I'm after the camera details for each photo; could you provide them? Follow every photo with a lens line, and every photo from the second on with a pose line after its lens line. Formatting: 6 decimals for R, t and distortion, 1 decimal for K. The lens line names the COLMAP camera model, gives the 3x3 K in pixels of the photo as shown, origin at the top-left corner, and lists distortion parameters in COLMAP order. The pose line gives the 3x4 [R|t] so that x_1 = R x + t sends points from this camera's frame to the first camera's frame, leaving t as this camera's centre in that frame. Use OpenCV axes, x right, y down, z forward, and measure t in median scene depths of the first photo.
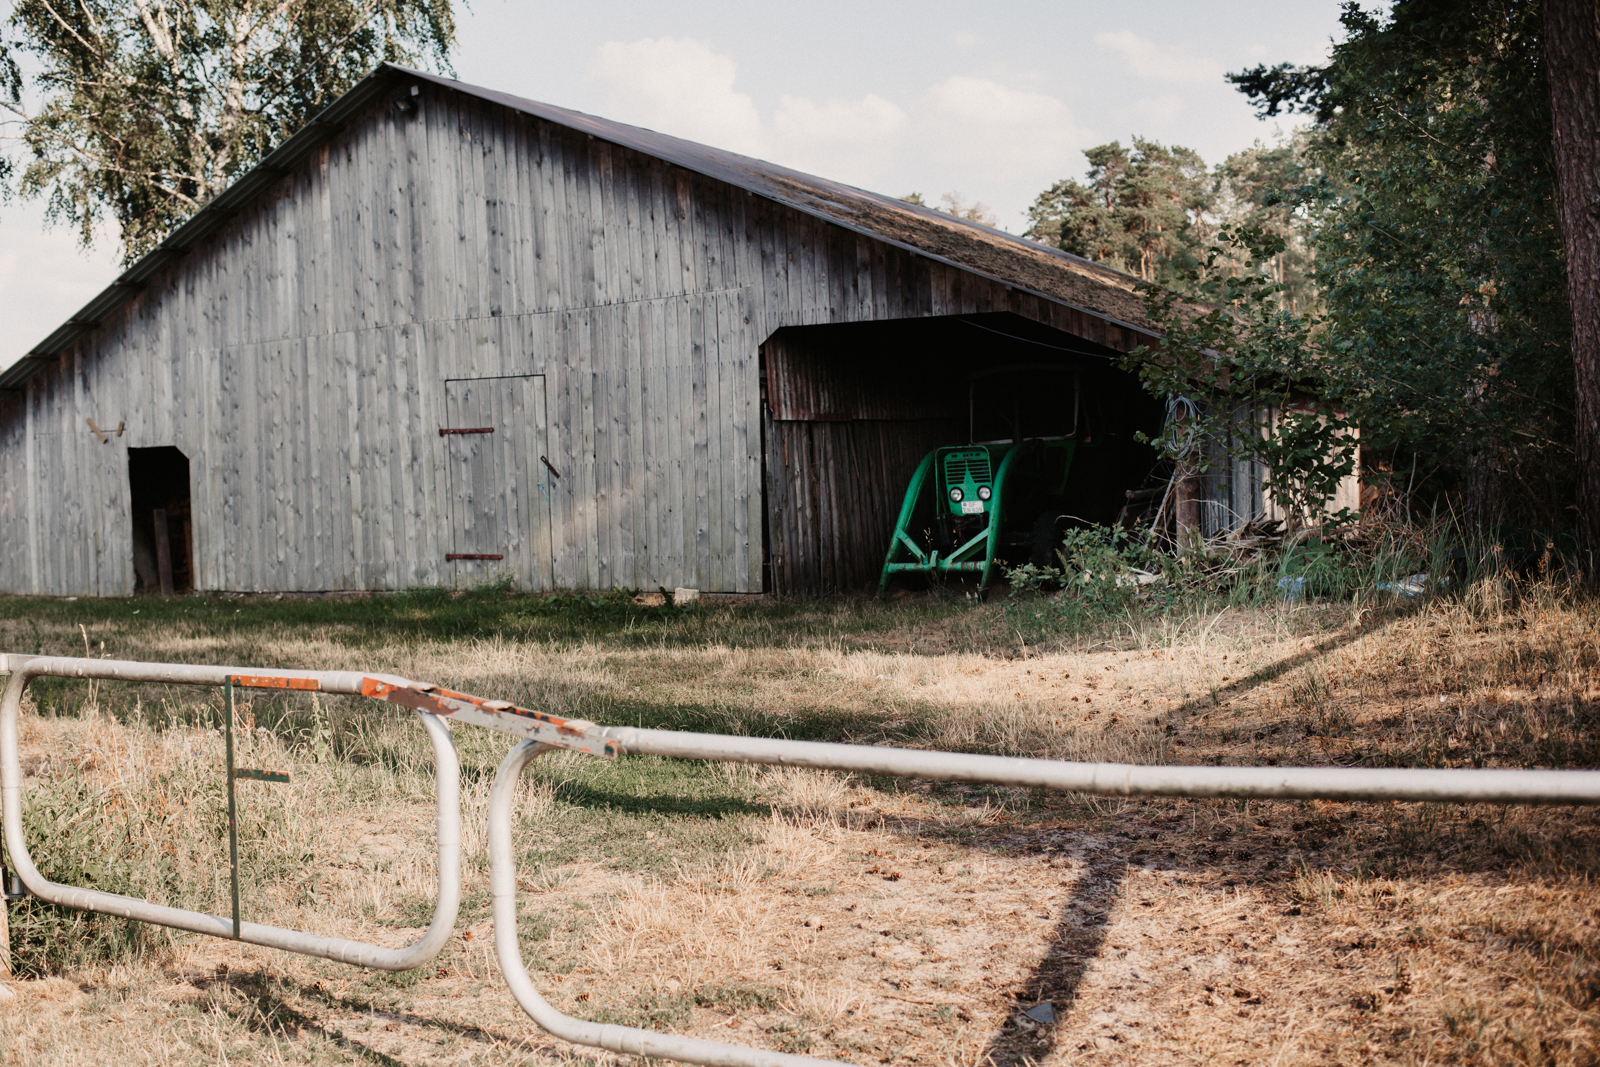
lens RADIAL K [[1723.6, 0, 795.9], [0, 1723.6, 558.7], [0, 0, 1]] dist [-0.015564, -0.018918]
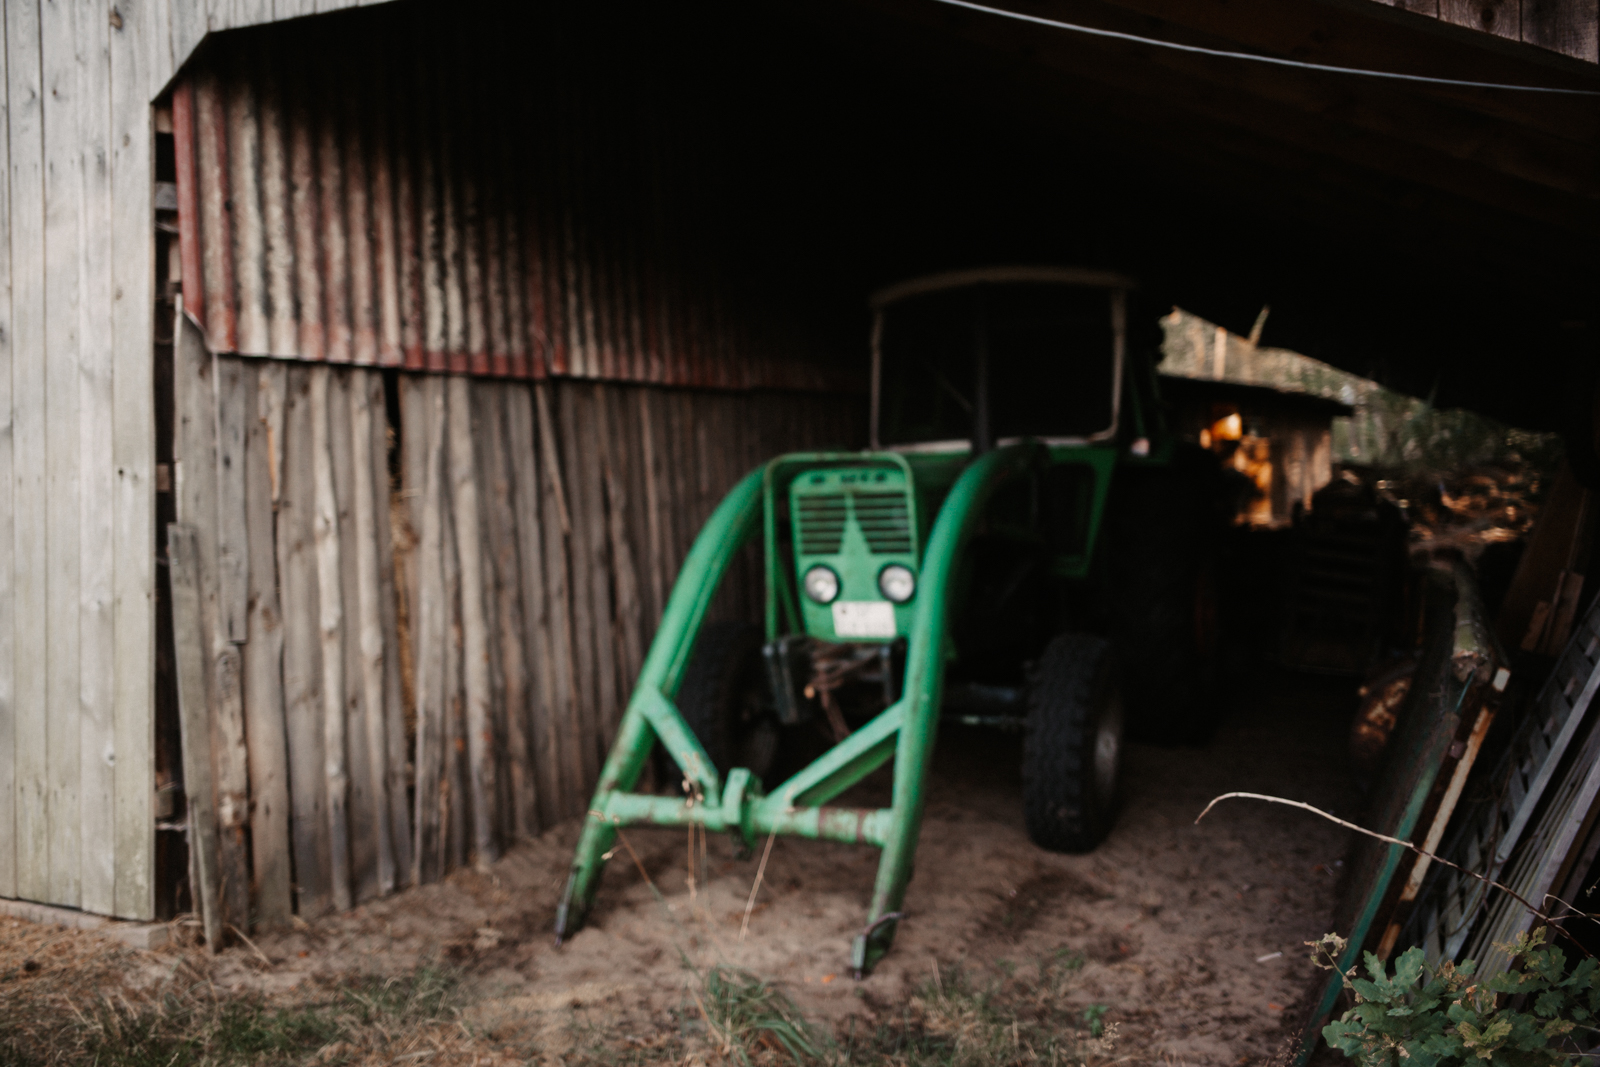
lens RADIAL K [[1619.1, 0, 800.0], [0, 1619.1, 533.5], [0, 0, 1]] dist [-0.055617, 0.024362]
pose [[0.998813, 0.024151, 0.042306, 0.074884], [-0.023518, 0.999605, -0.015405, -0.043400], [-0.042661, 0.014392, 0.998986, 0.664189]]
